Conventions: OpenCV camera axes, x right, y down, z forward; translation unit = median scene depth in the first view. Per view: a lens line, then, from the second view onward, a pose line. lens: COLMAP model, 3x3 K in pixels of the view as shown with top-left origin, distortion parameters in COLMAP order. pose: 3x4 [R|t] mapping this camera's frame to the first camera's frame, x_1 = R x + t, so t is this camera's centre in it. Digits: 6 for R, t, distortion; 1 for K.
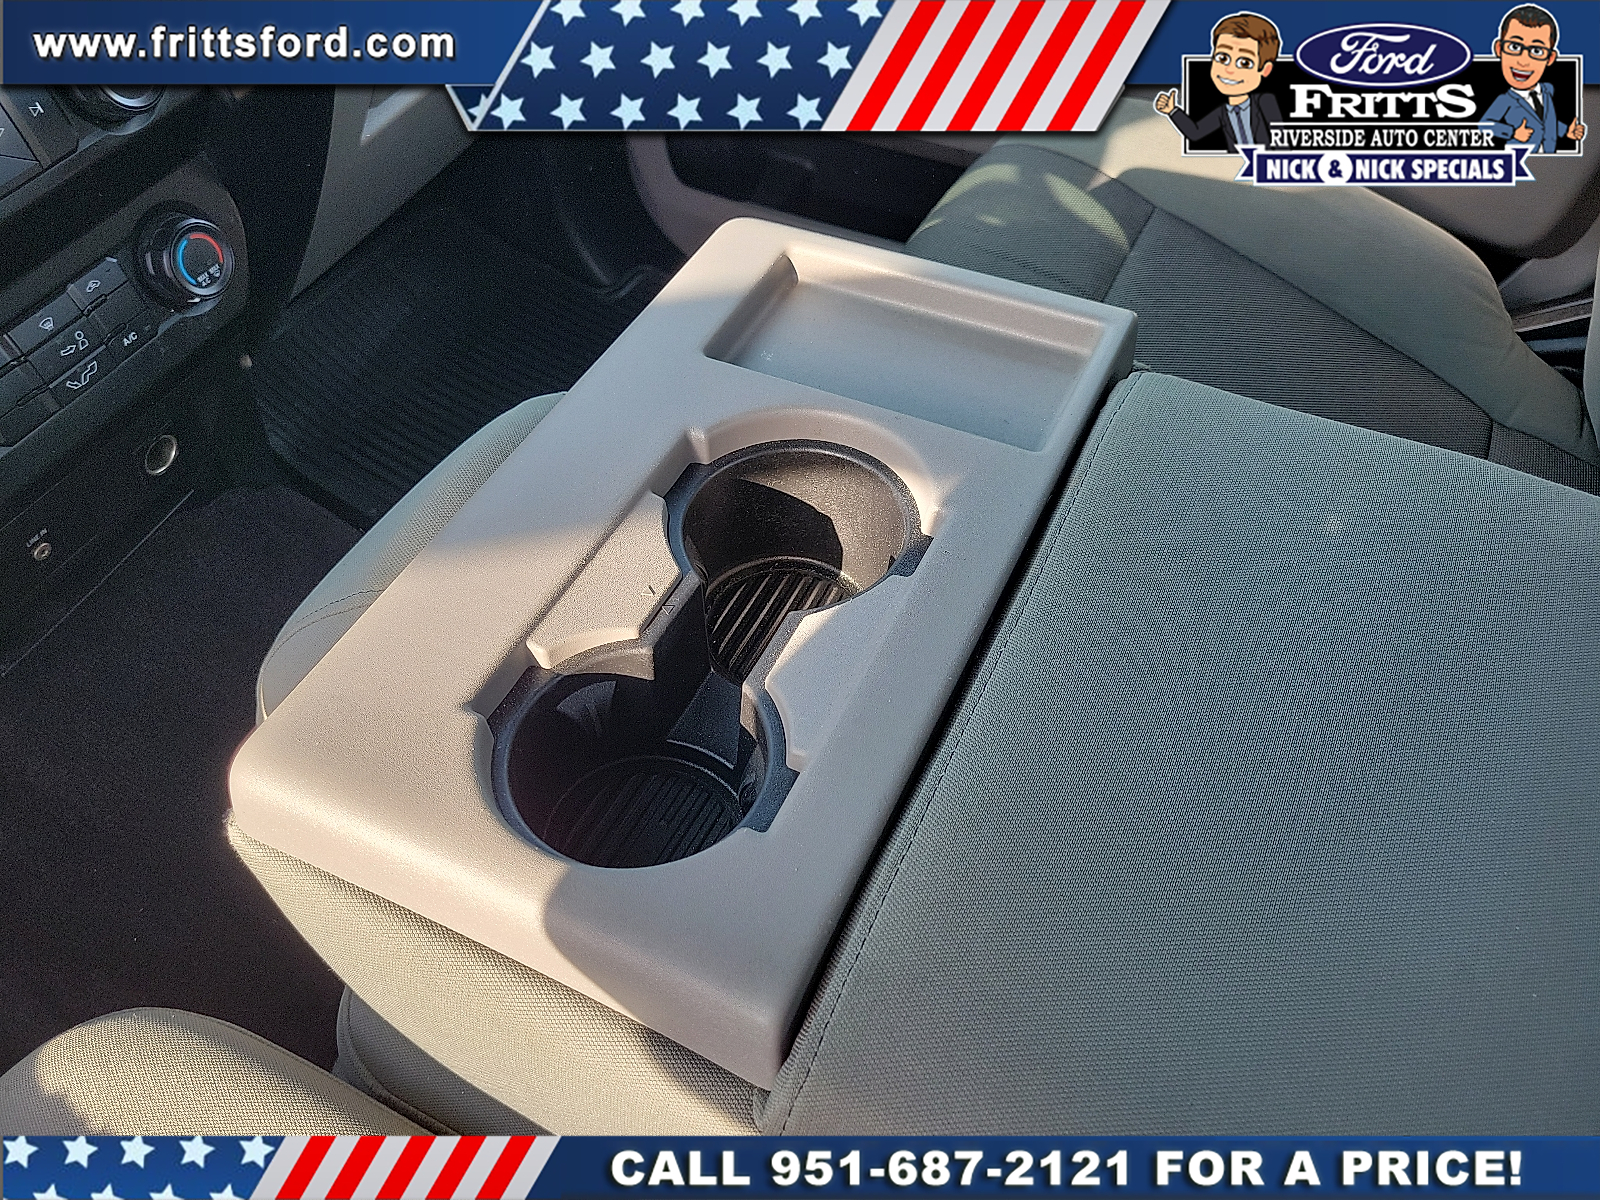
lens RADIAL K [[1223.0, 0, 797.4], [0, 1223.0, 625.9], [0, 0, 1]] dist [-0.003849, -0.002108]
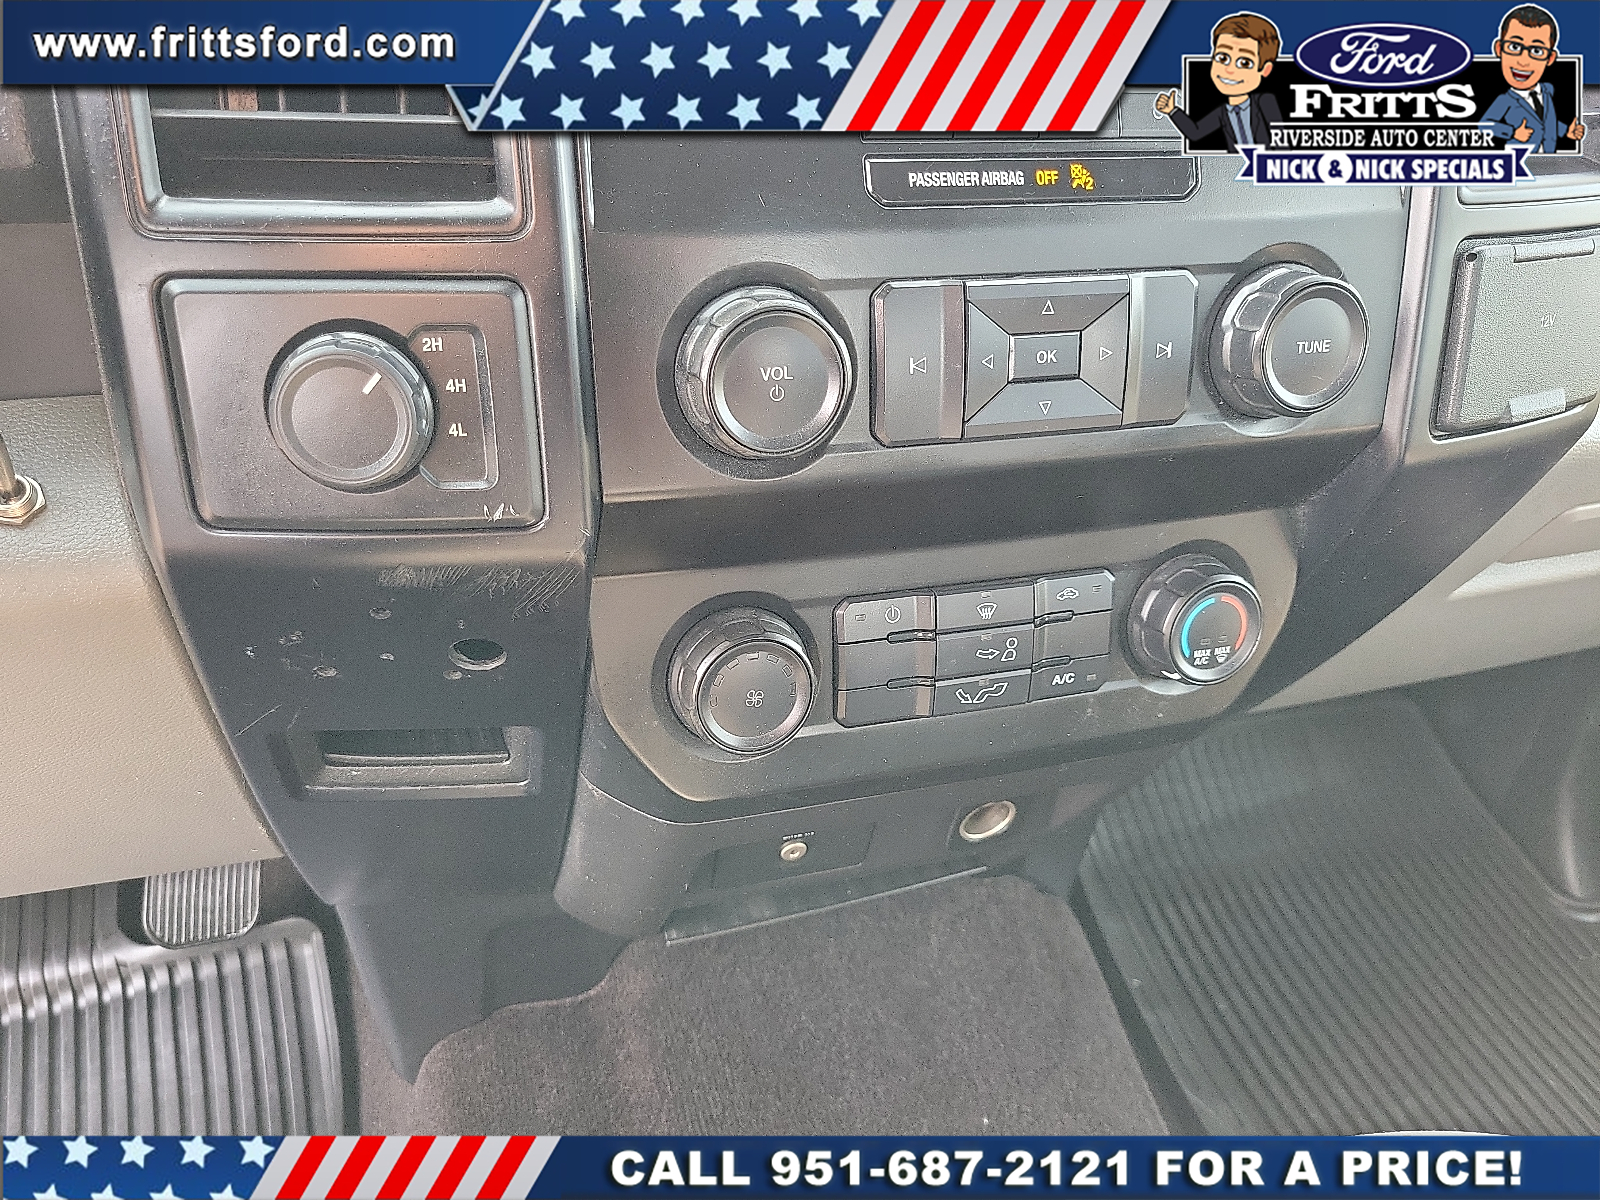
lens RADIAL K [[1242.4, 0, 800.0], [0, 1242.4, 600.0], [0, 0, 1]] dist [0.022659, 0.002351]
pose [[0.693446, 0.413502, -0.590042, -0.258687], [-0.597983, 0.787126, -0.151159, -0.077565], [0.401933, 0.457656, 0.793096, 0.372970]]
